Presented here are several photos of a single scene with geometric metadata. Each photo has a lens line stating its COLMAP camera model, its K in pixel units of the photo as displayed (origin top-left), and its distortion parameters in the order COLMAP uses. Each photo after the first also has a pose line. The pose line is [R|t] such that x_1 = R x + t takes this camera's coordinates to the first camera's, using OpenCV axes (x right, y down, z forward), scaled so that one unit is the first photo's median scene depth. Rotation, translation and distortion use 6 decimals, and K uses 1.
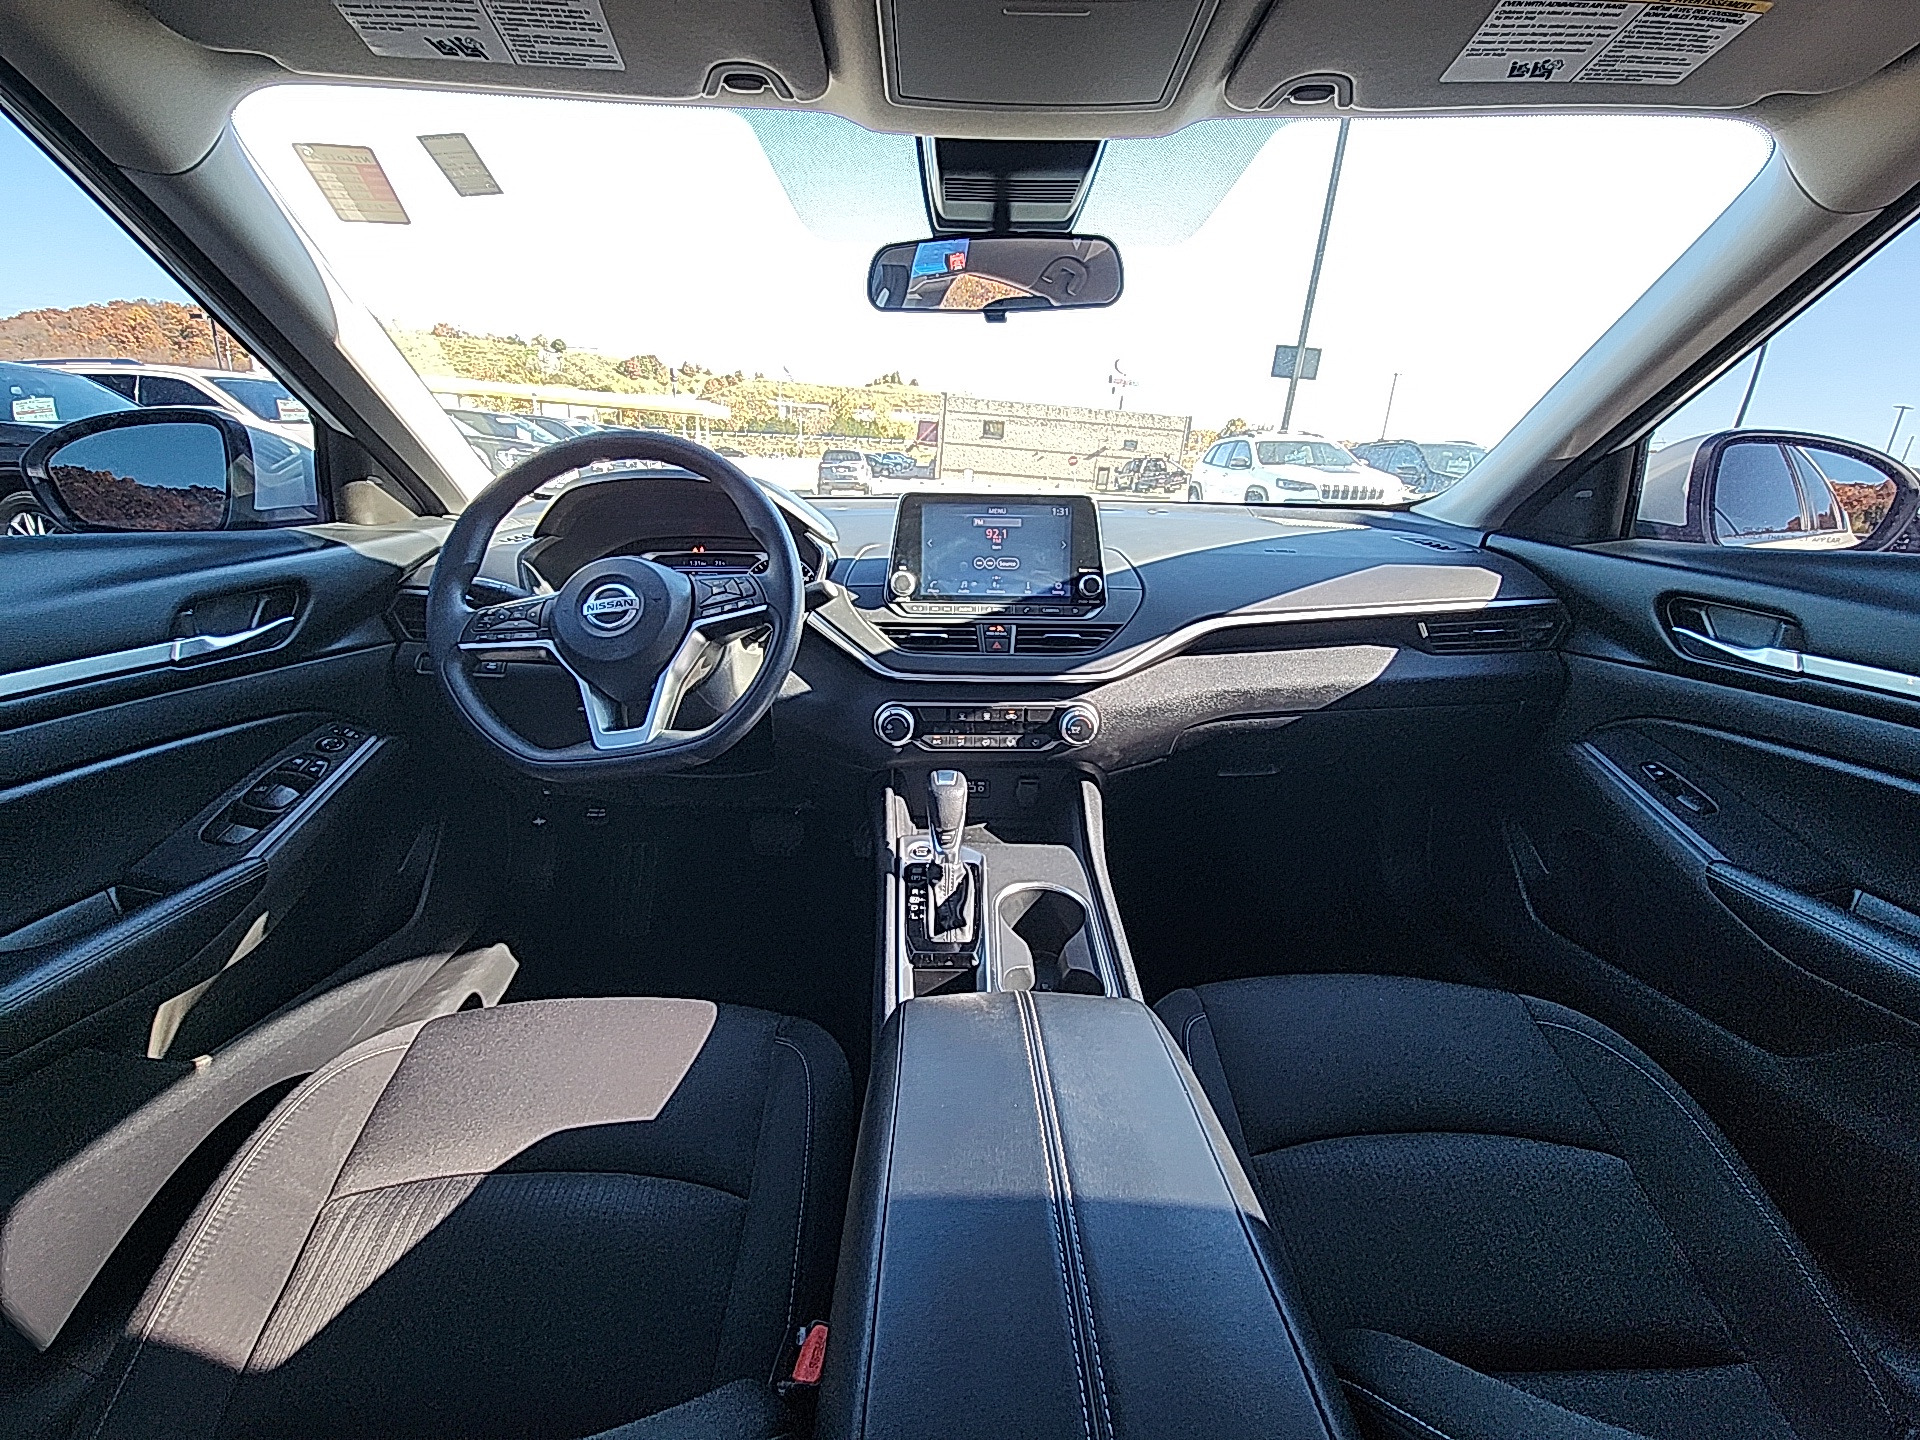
lens RADIAL K [[770.6, 0, 951.2], [0, 770.6, 710.6], [0, 0, 1]] dist [0.016877, -0.006364]
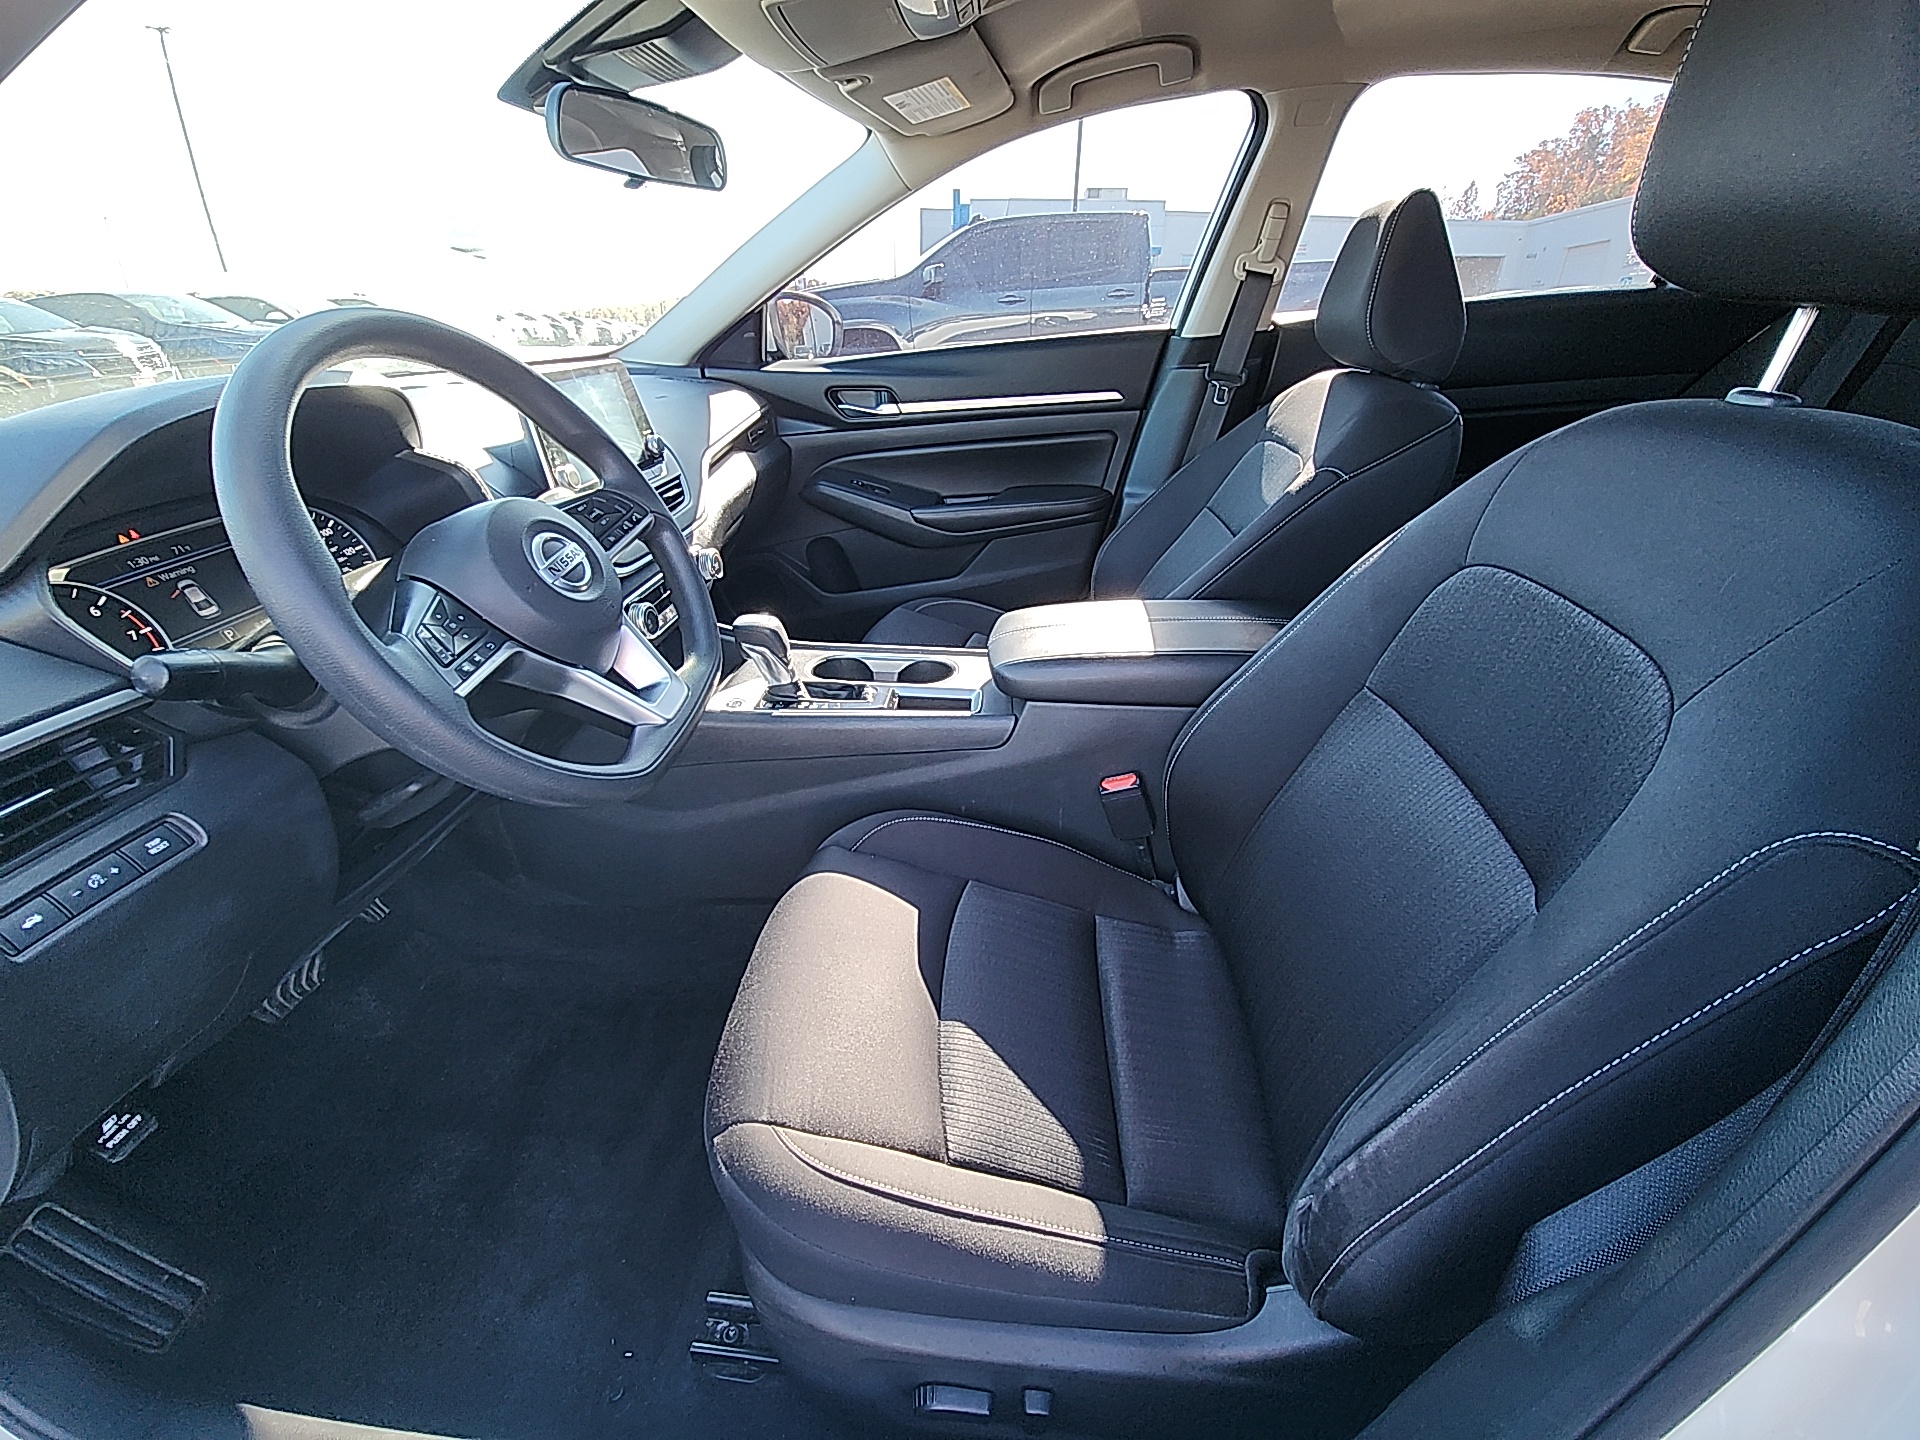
lens RADIAL K [[778.3, 0, 953.5], [0, 778.3, 698.5], [0, 0, 1]] dist [0.015171, -0.010722]
pose [[0.100091, -0.467375, 0.878375, -0.938644], [0.322744, 0.850325, 0.415673, -0.179362], [-0.941179, 0.241885, 0.235952, 0.416119]]
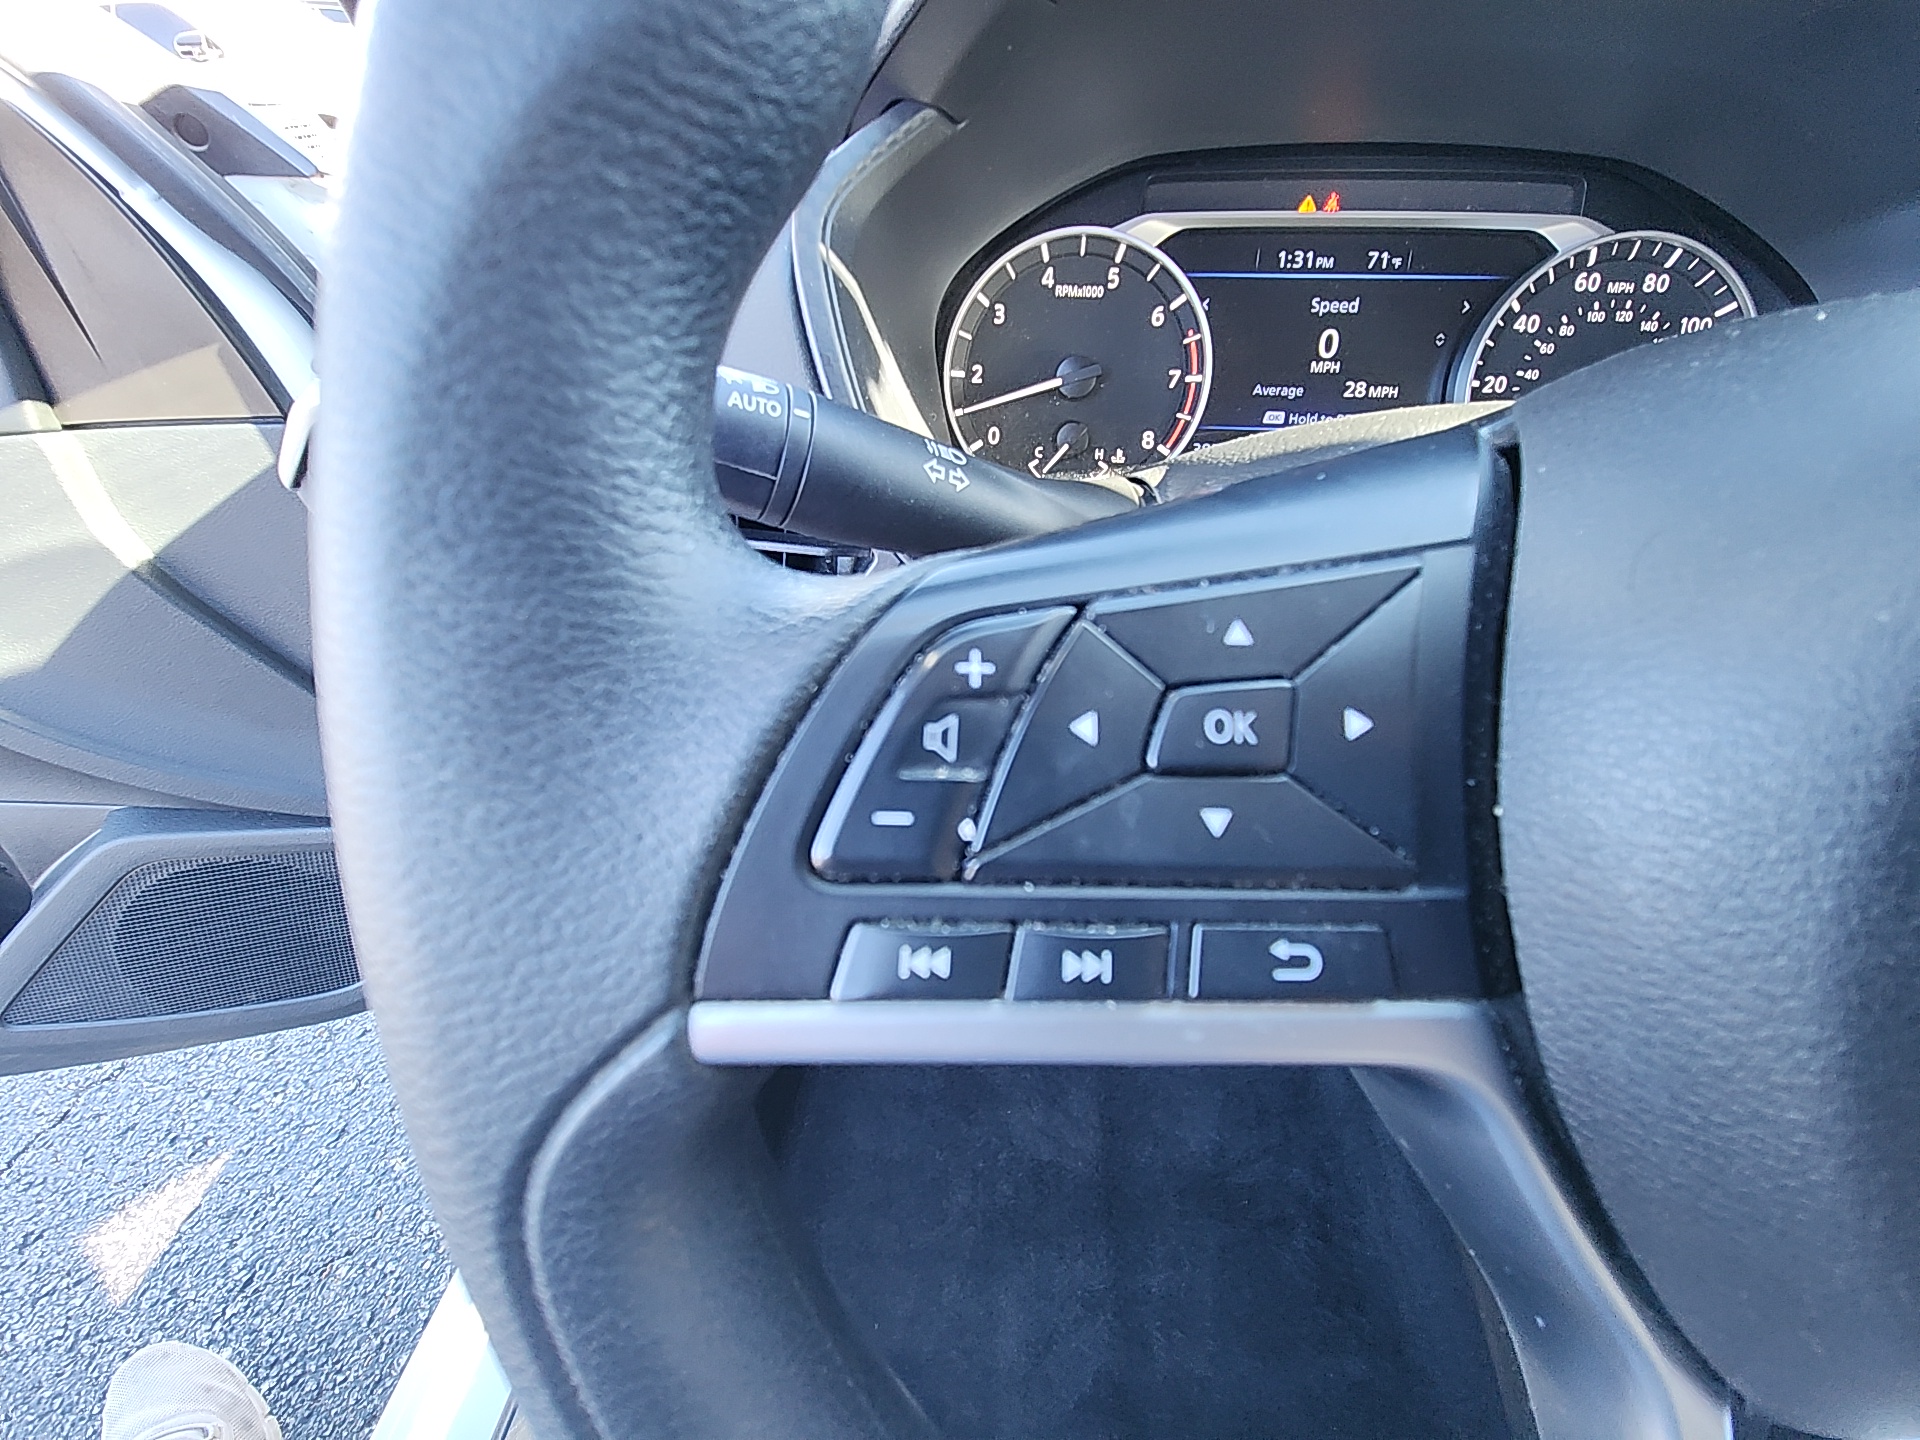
lens RADIAL K [[774.9, 0, 952.5], [0, 774.9, 694.1], [0, 0, 1]] dist [0.015328, -0.006357]
pose [[0.995722, 0.053196, -0.075546, -0.502544], [-0.026151, 0.946455, 0.321774, -0.149975], [0.088618, -0.318422, 0.943798, 0.777298]]
